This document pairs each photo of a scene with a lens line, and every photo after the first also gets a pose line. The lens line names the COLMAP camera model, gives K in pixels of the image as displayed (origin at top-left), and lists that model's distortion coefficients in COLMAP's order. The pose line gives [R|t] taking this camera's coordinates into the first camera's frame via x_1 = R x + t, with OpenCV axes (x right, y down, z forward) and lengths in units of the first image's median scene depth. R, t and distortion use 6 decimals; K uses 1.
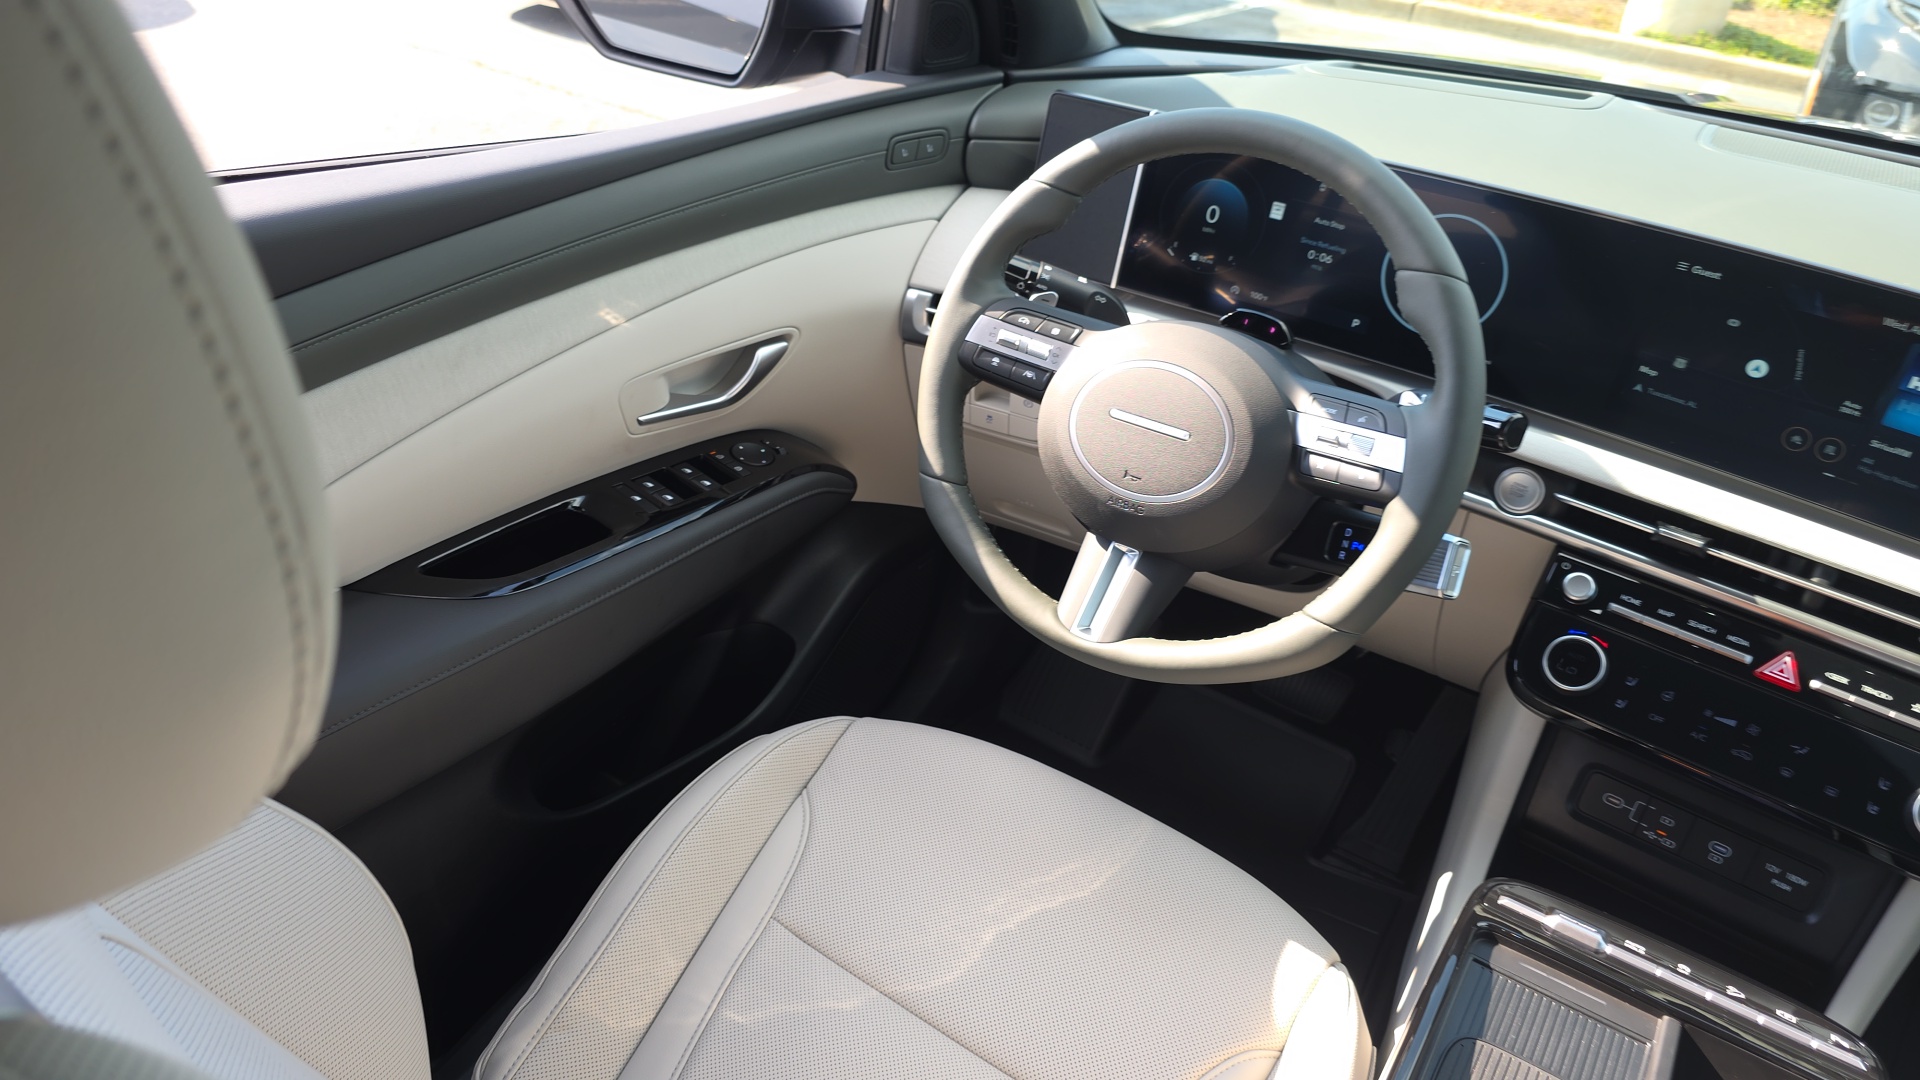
lens RADIAL K [[1333.6, 0, 932.4], [0, 1333.6, 564.4], [0, 0, 1]] dist [0.035511, -0.034953]
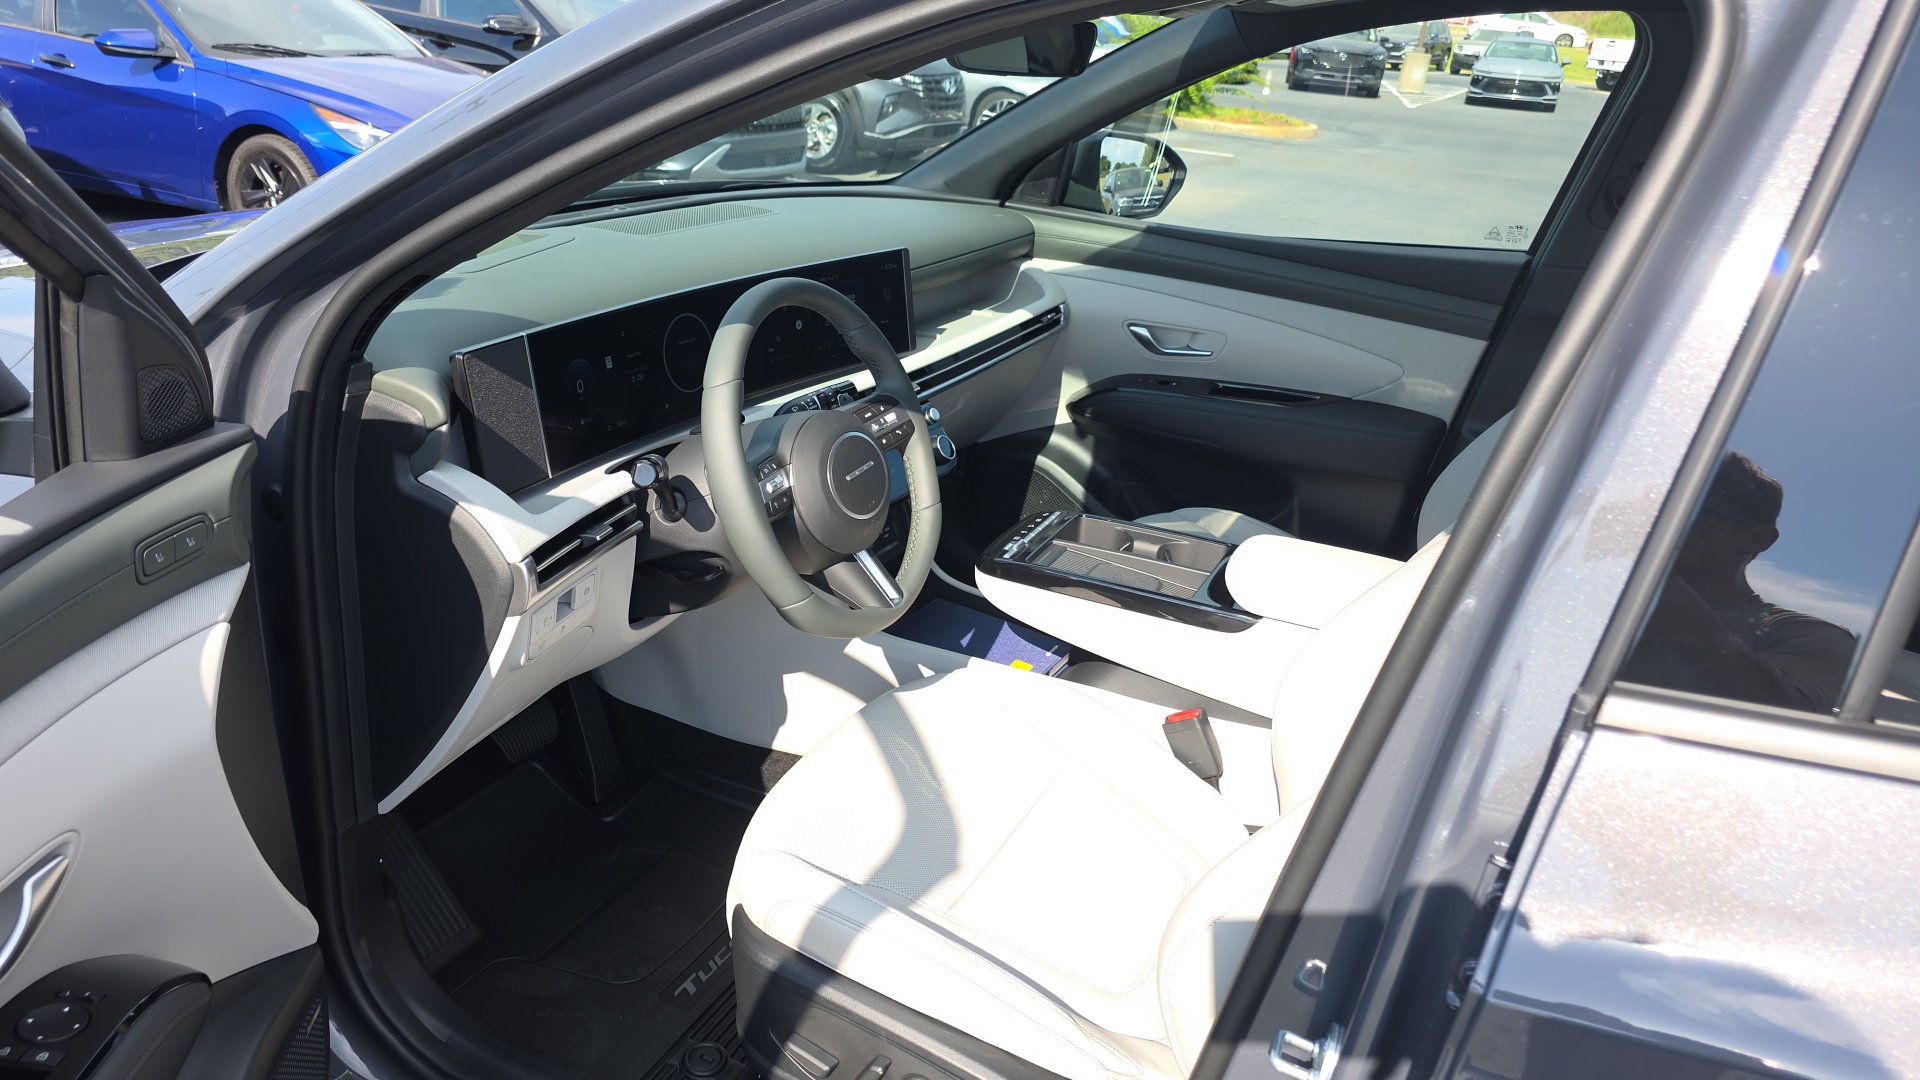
lens RADIAL K [[1311.7, 0, 923.2], [0, 1311.7, 579.6], [0, 0, 1]] dist [0.086831, 0.000513]
pose [[-0.131125, -0.489661, 0.861997, -1.198544], [0.451704, 0.744492, 0.491625, -0.705615], [-0.882479, 0.453831, 0.123560, 0.752759]]
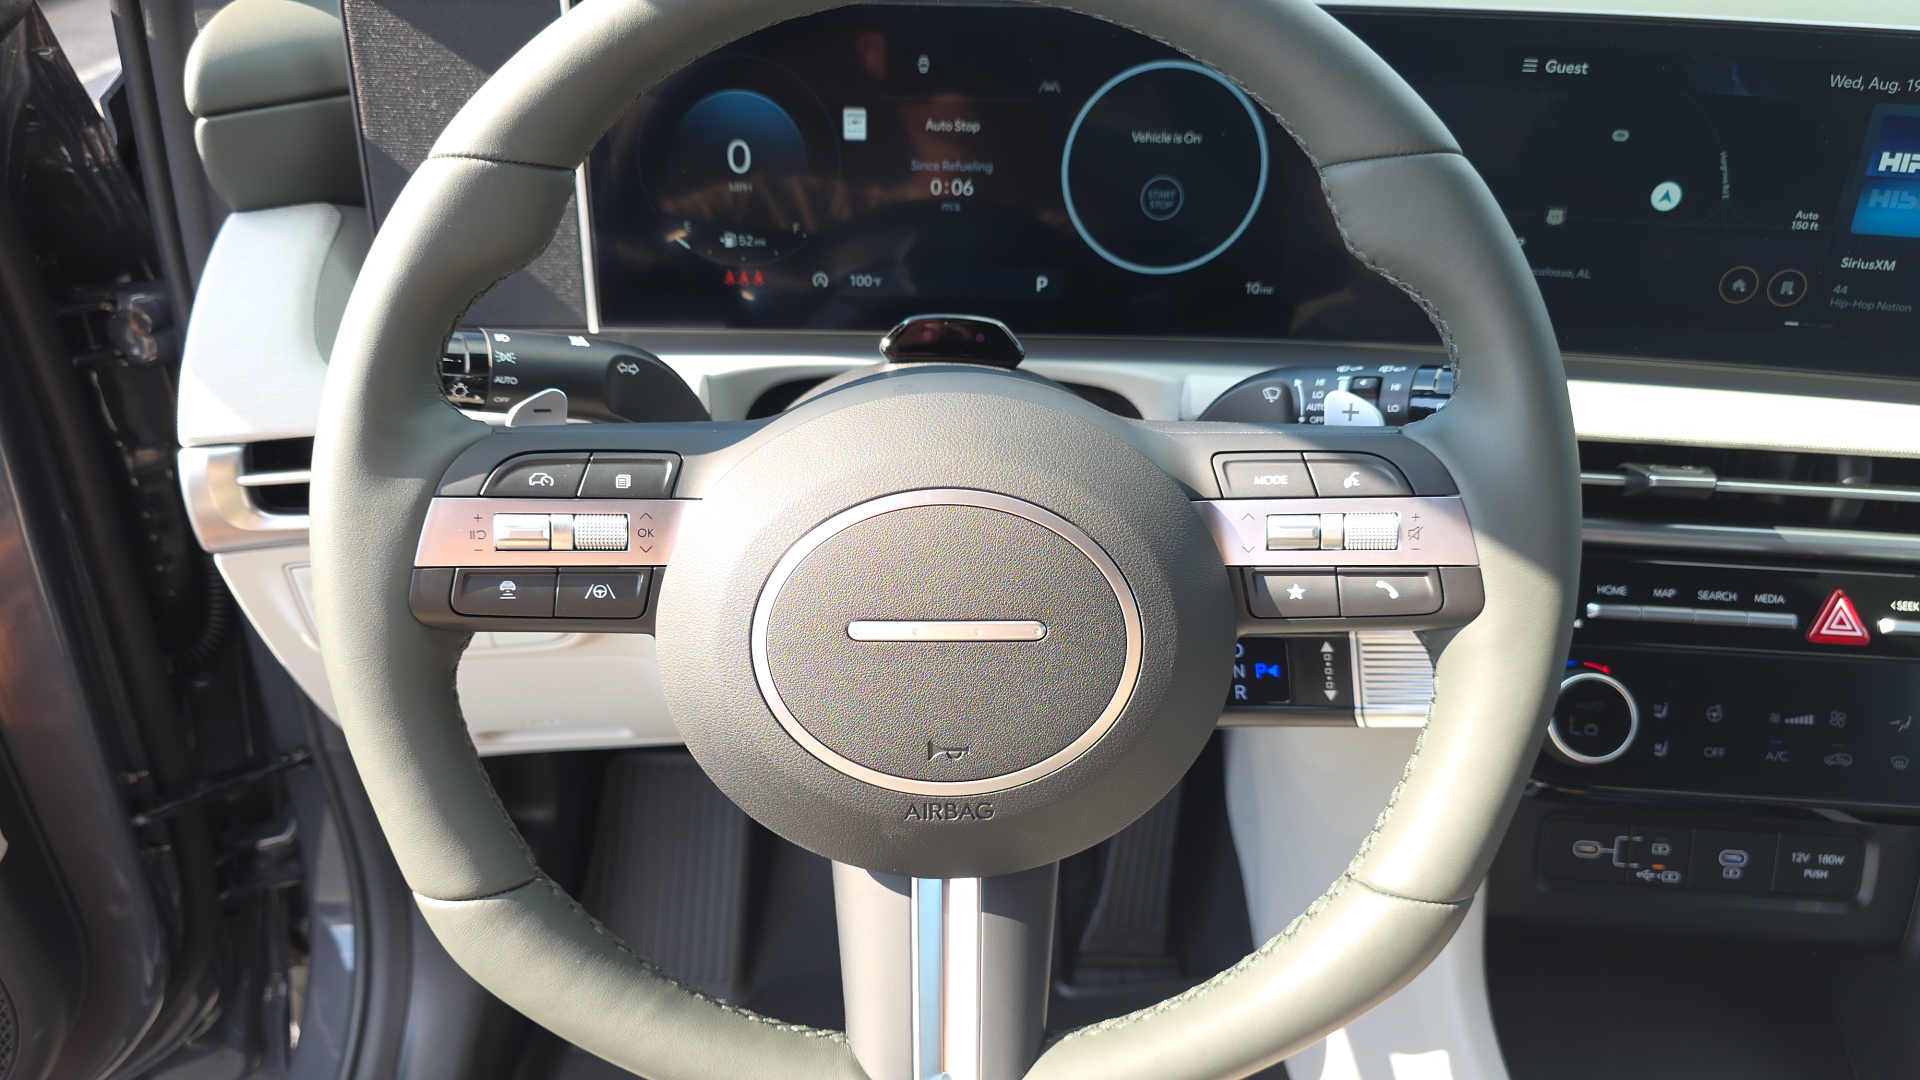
lens RADIAL K [[1333.7, 0, 936.7], [0, 1333.7, 566.3], [0, 0, 1]] dist [0.020599, -0.033176]
pose [[0.828645, -0.351454, 0.435692, -0.022782], [0.336062, 0.934804, 0.114908, -0.166798], [-0.447671, 0.051202, 0.892731, 0.574860]]
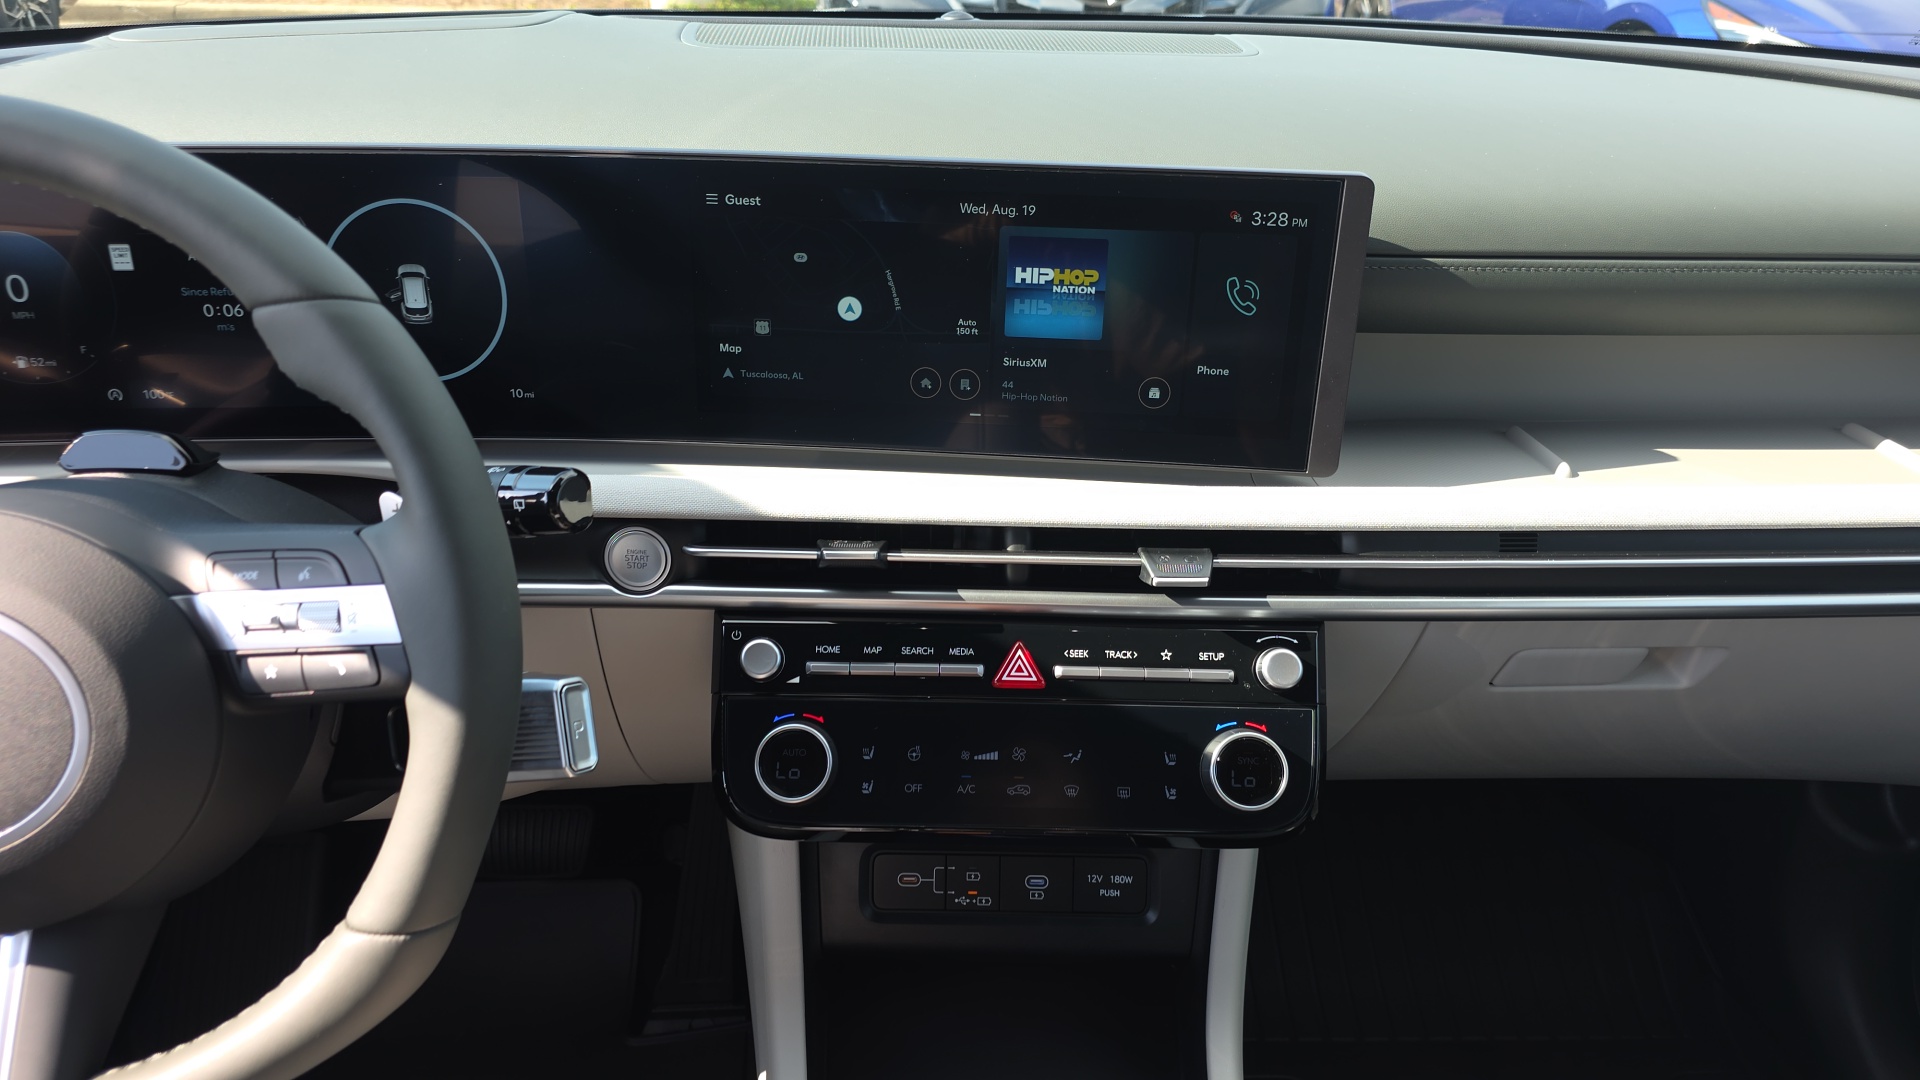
lens RADIAL K [[1317.5, 0, 949.2], [0, 1317.5, 575.3], [0, 0, 1]] dist [0.094623, -0.110735]
pose [[0.791578, -0.361846, 0.492415, 0.232071], [0.364156, 0.926440, 0.095390, -0.056072], [-0.490709, 0.103807, 0.865118, 0.338012]]
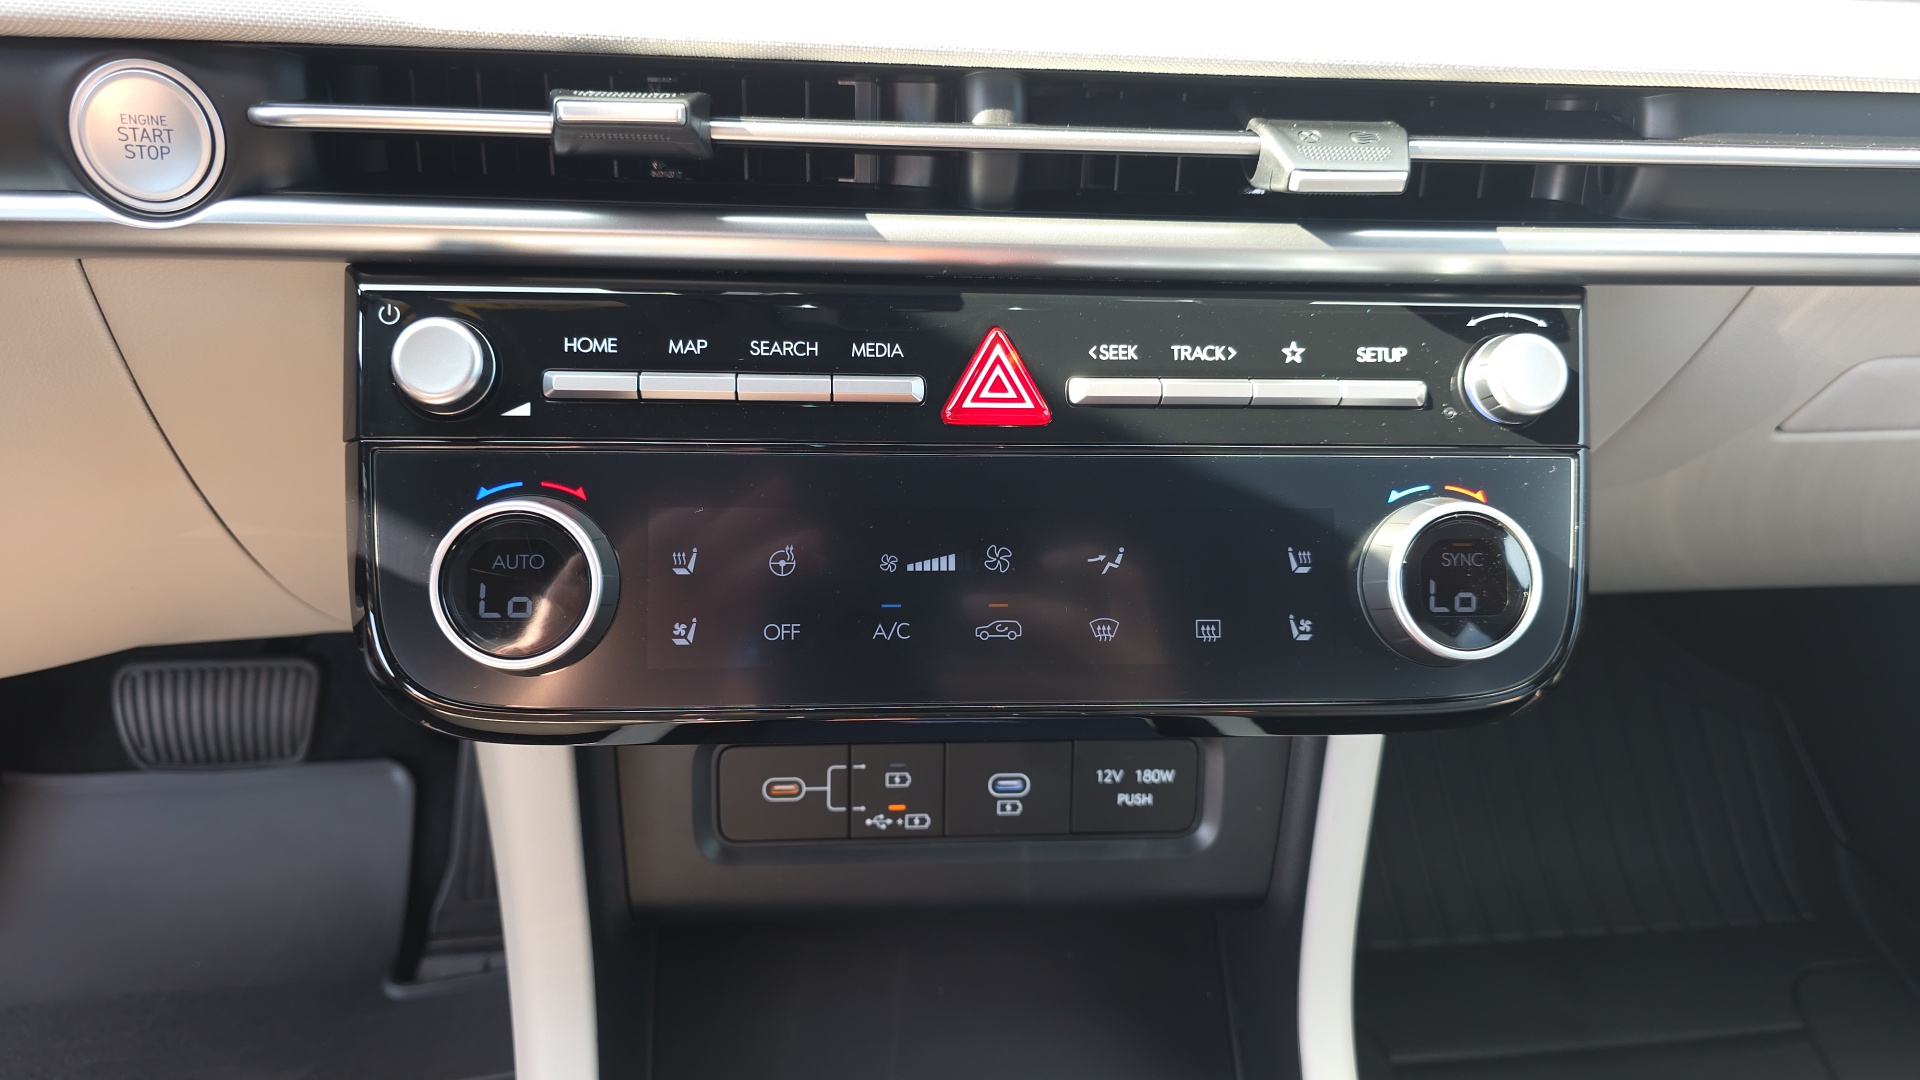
lens RADIAL K [[1323.6, 0, 956.5], [0, 1323.6, 532.4], [0, 0, 1]] dist [0.064717, -0.070025]
pose [[0.742000, -0.420514, 0.522115, 0.392058], [0.362416, 0.906807, 0.215303, 0.030761], [-0.563996, 0.029468, 0.825252, 0.667680]]
